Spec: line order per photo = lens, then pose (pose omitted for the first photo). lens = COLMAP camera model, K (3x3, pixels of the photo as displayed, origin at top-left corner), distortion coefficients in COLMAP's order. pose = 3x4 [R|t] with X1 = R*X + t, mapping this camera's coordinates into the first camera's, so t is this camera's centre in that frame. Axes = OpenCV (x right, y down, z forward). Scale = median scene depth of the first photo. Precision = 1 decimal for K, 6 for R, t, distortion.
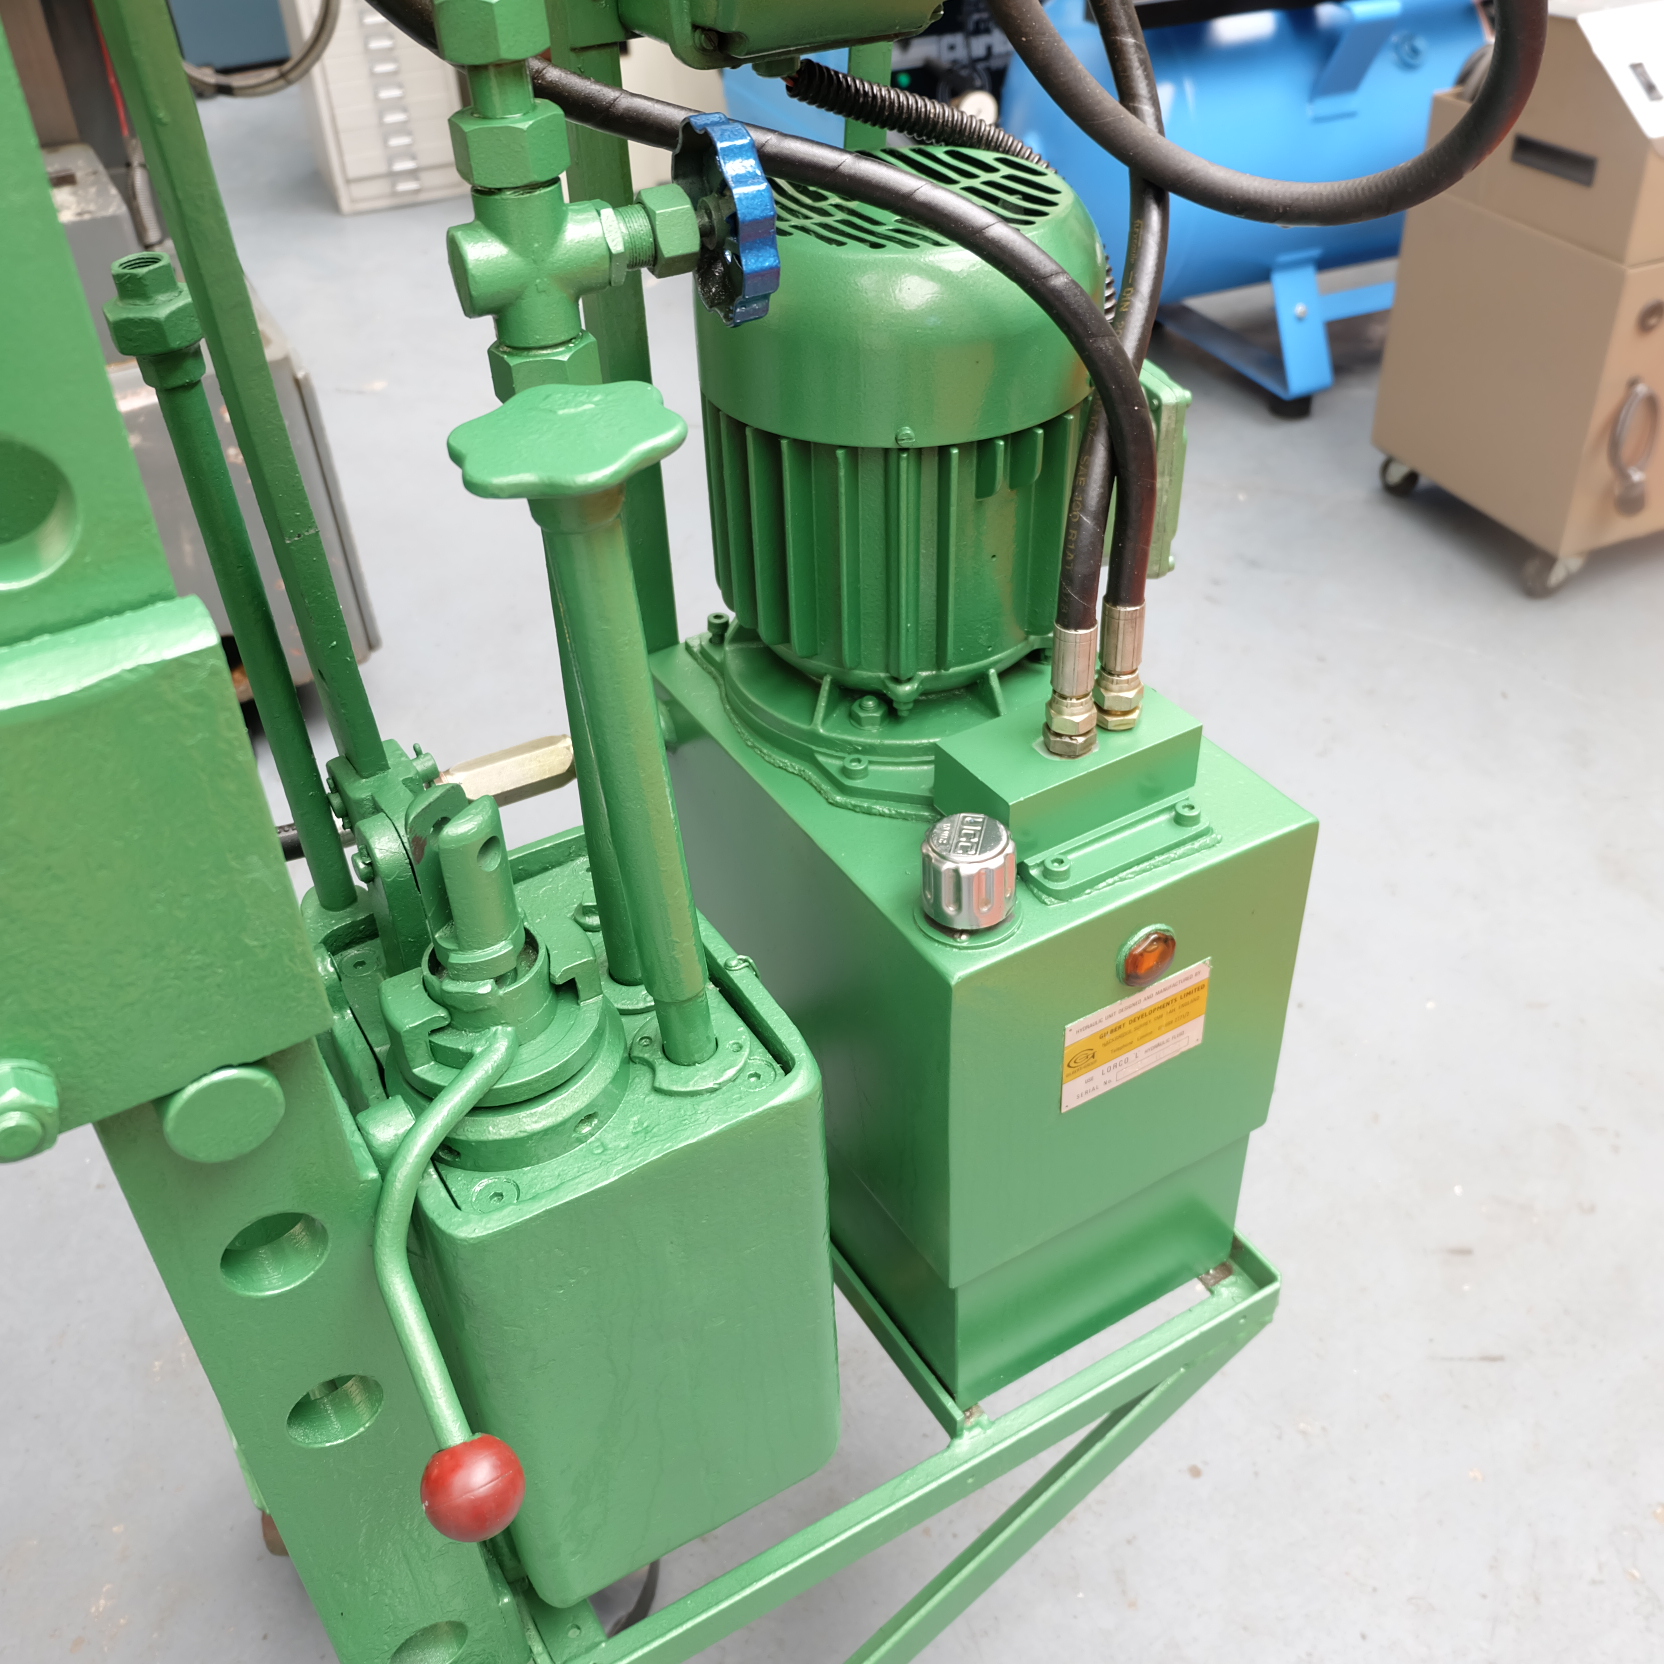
lens RADIAL K [[1680.5, 0, 832.0], [0, 1680.5, 832.0], [0, 0, 1]] dist [-0.062760, 0.033286]
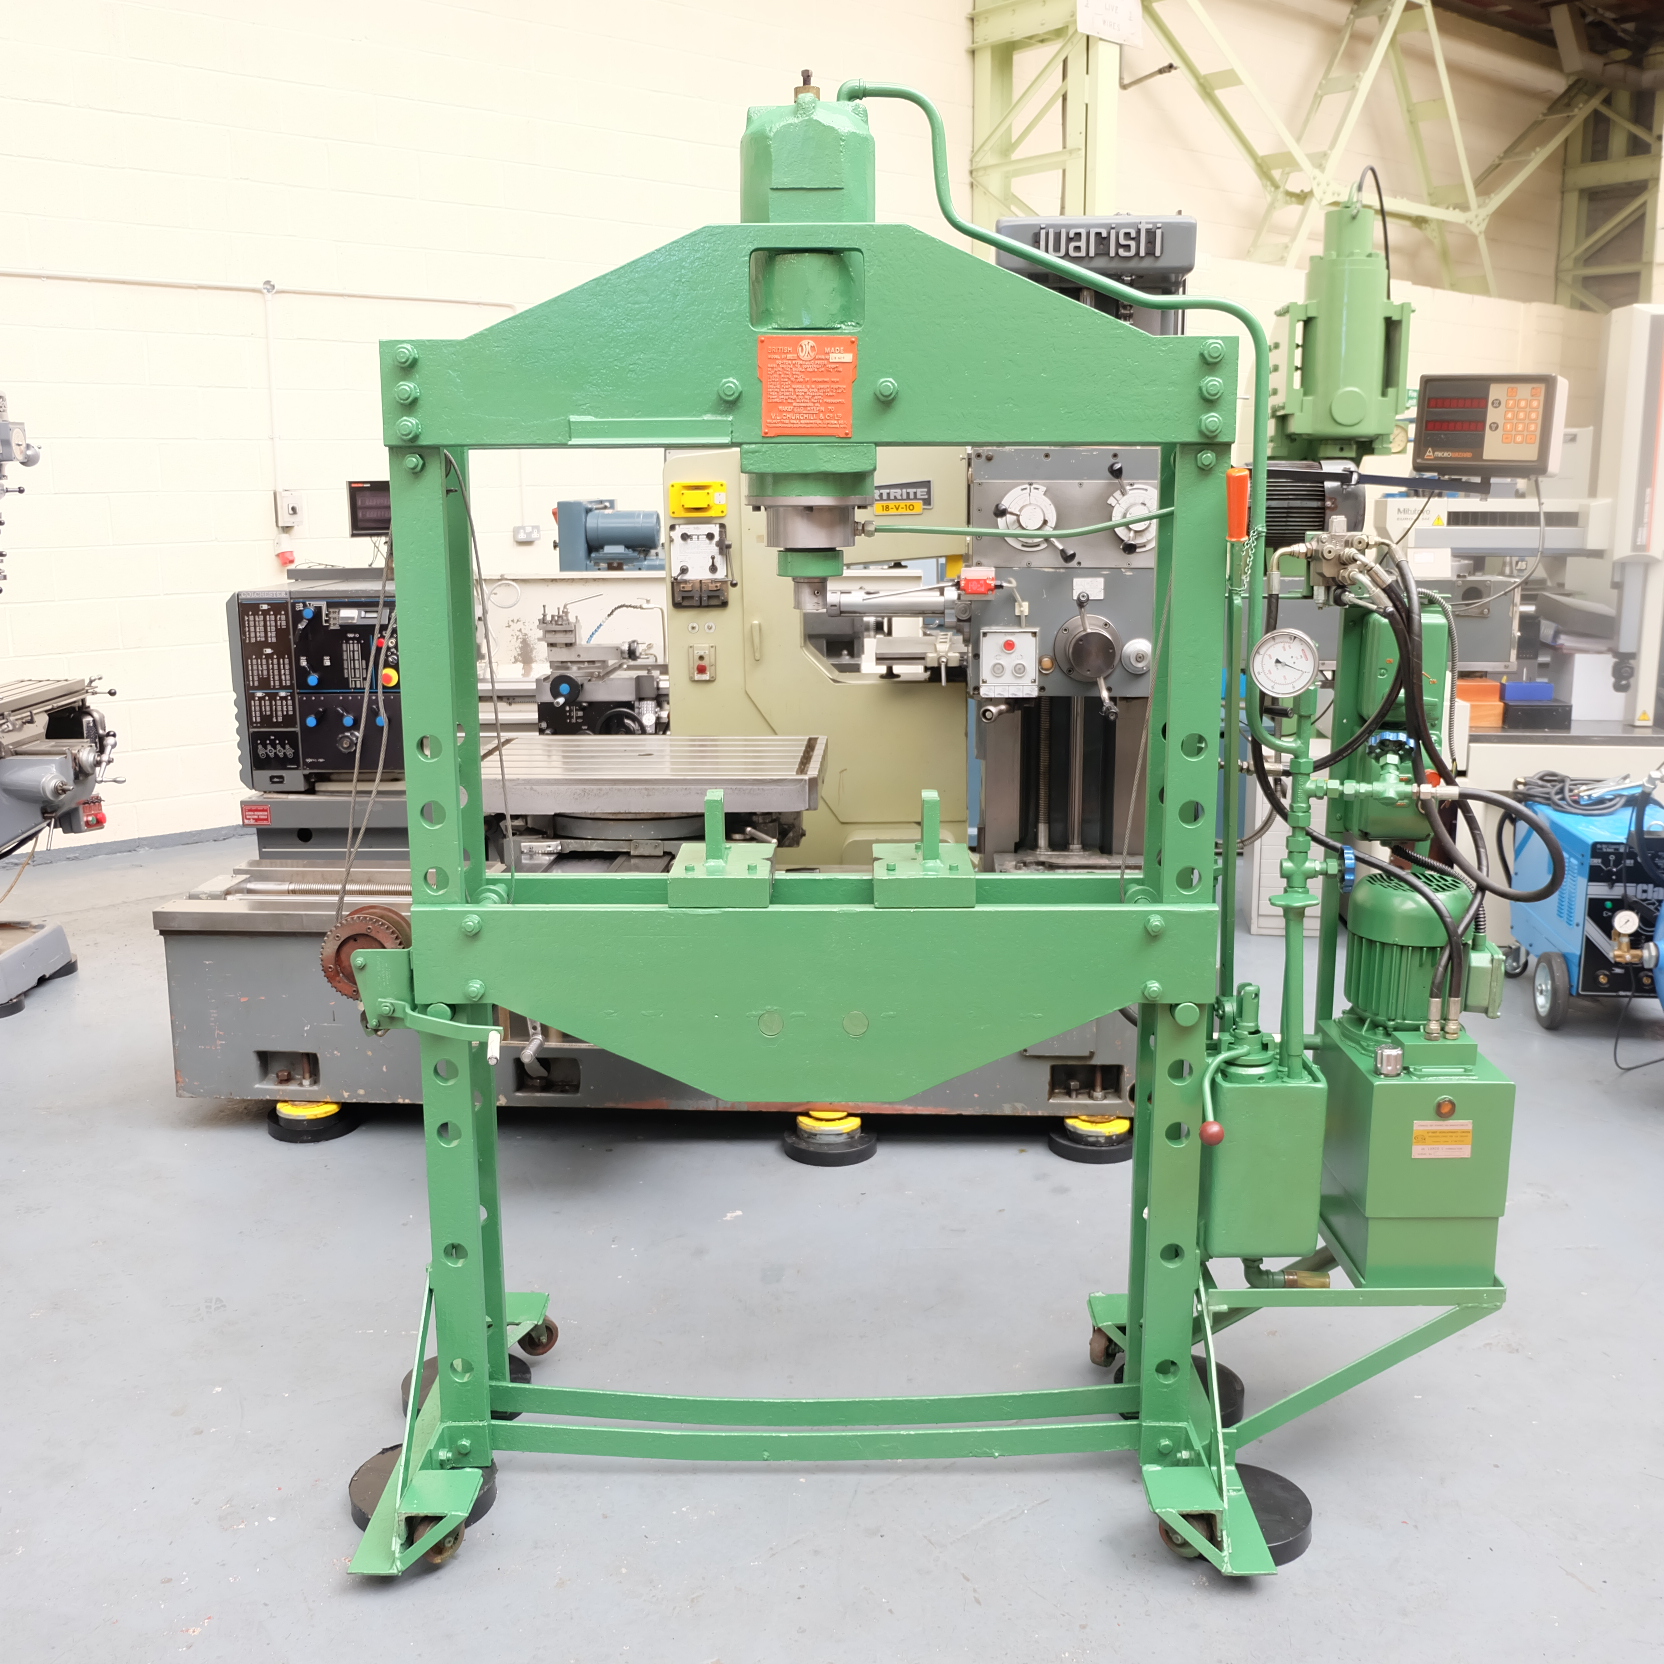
lens RADIAL K [[1714.7, 0, 849.8], [0, 1714.7, 799.5], [0, 0, 1]] dist [-0.068093, 0.094413]
pose [[0.862578, 0.128770, -0.489263, 0.738067], [-0.338863, 0.865147, -0.369720, 1.180567], [0.375676, 0.484705, 0.789892, -2.335401]]
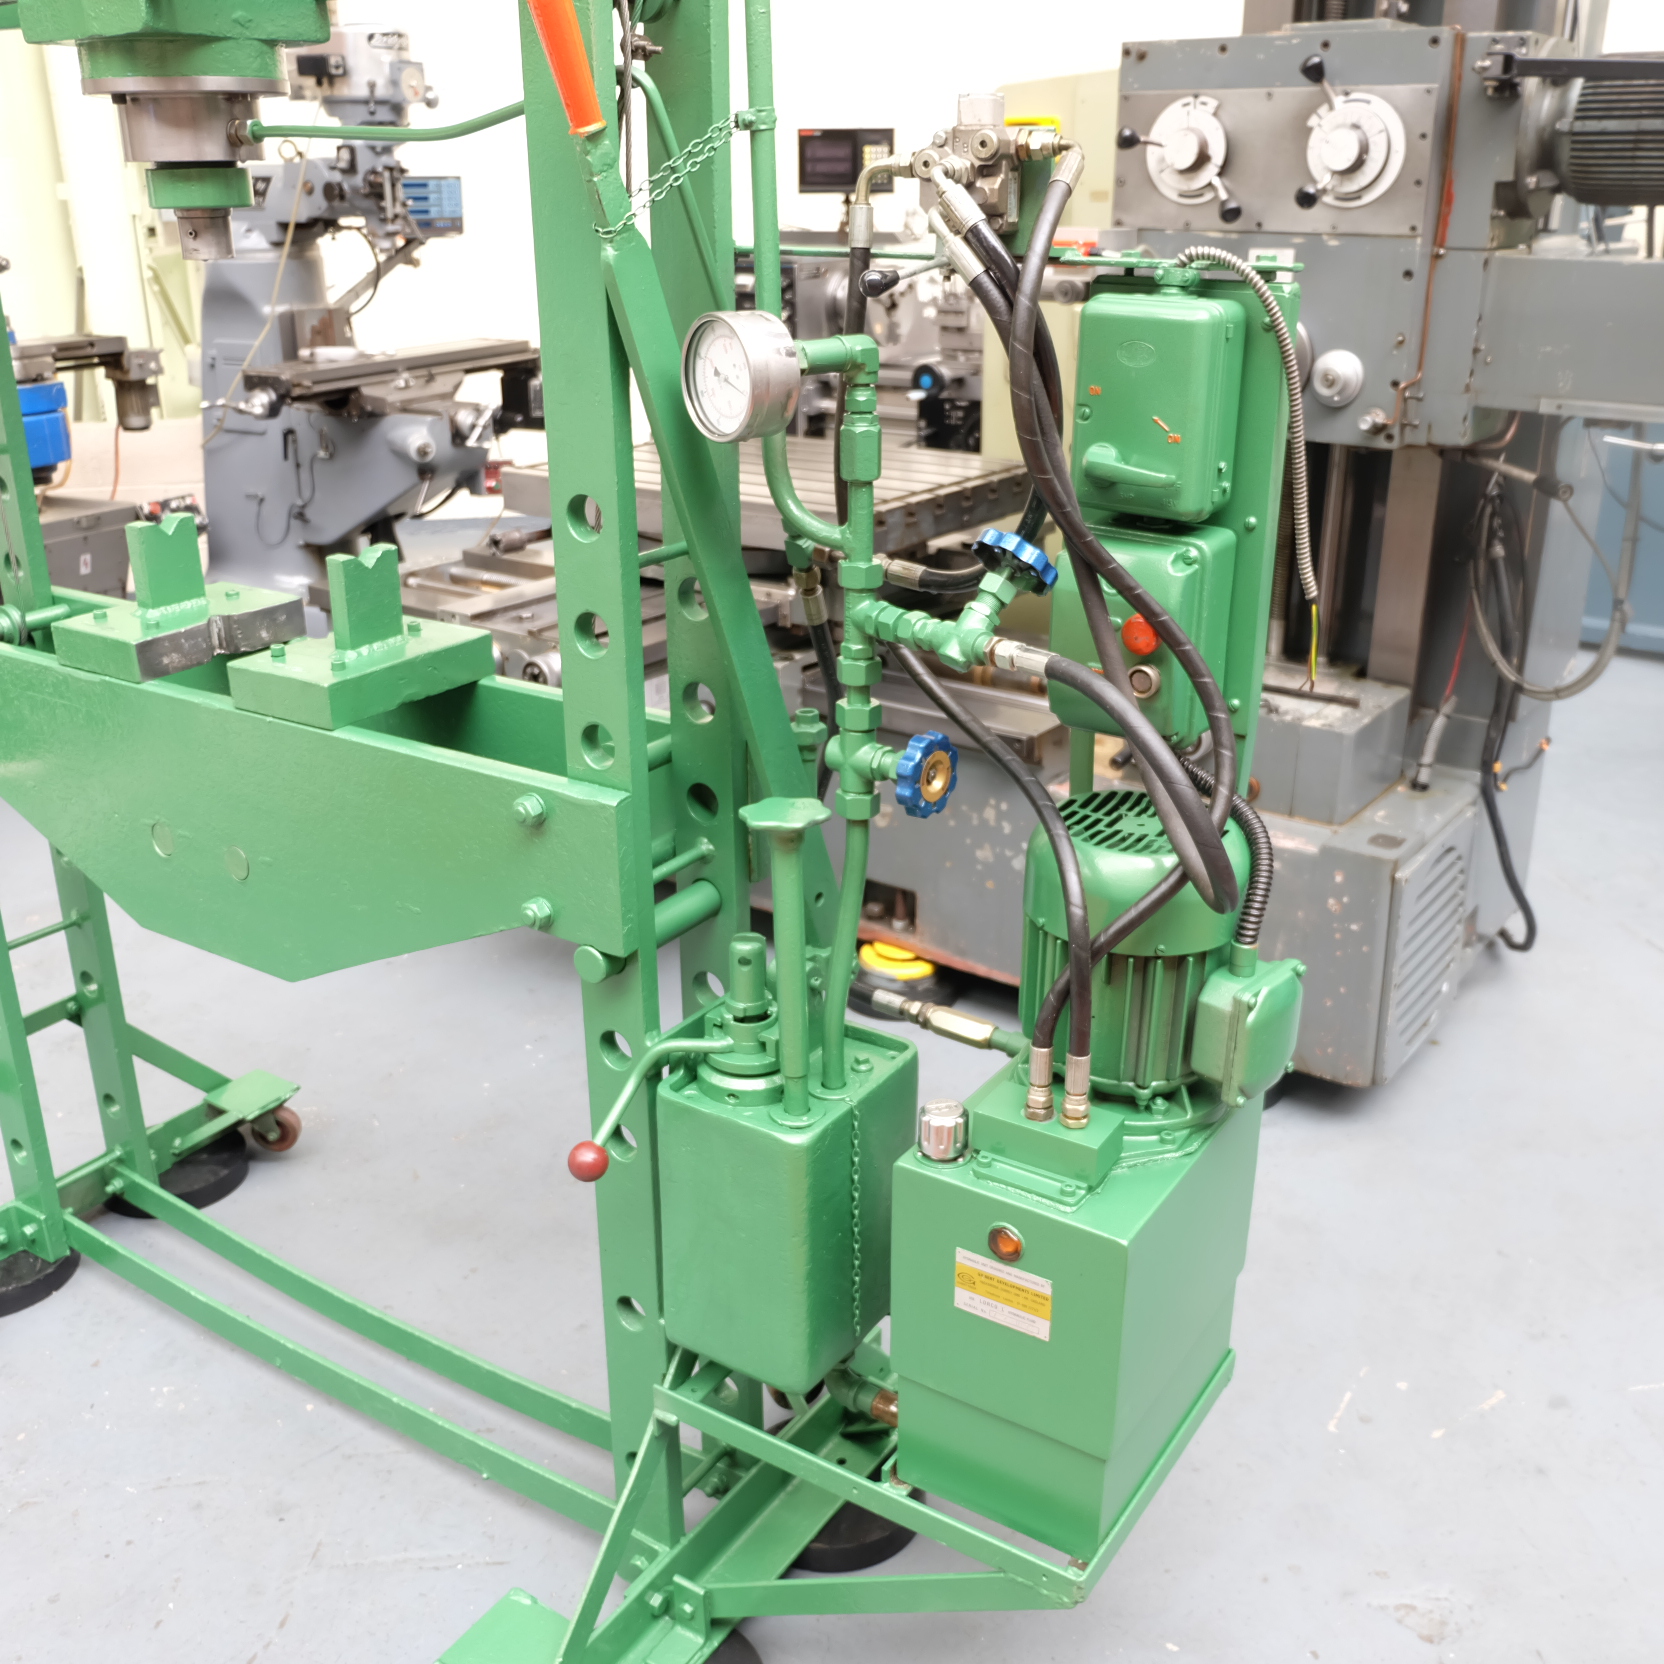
lens RADIAL K [[1714.7, 0, 849.8], [0, 1714.7, 799.5], [0, 0, 1]] dist [-0.068093, 0.094413]
pose [[0.450745, 0.346514, -0.822652, 1.442640], [-0.566329, 0.823370, 0.036514, -0.283130], [0.690000, 0.449434, 0.567371, -0.326357]]
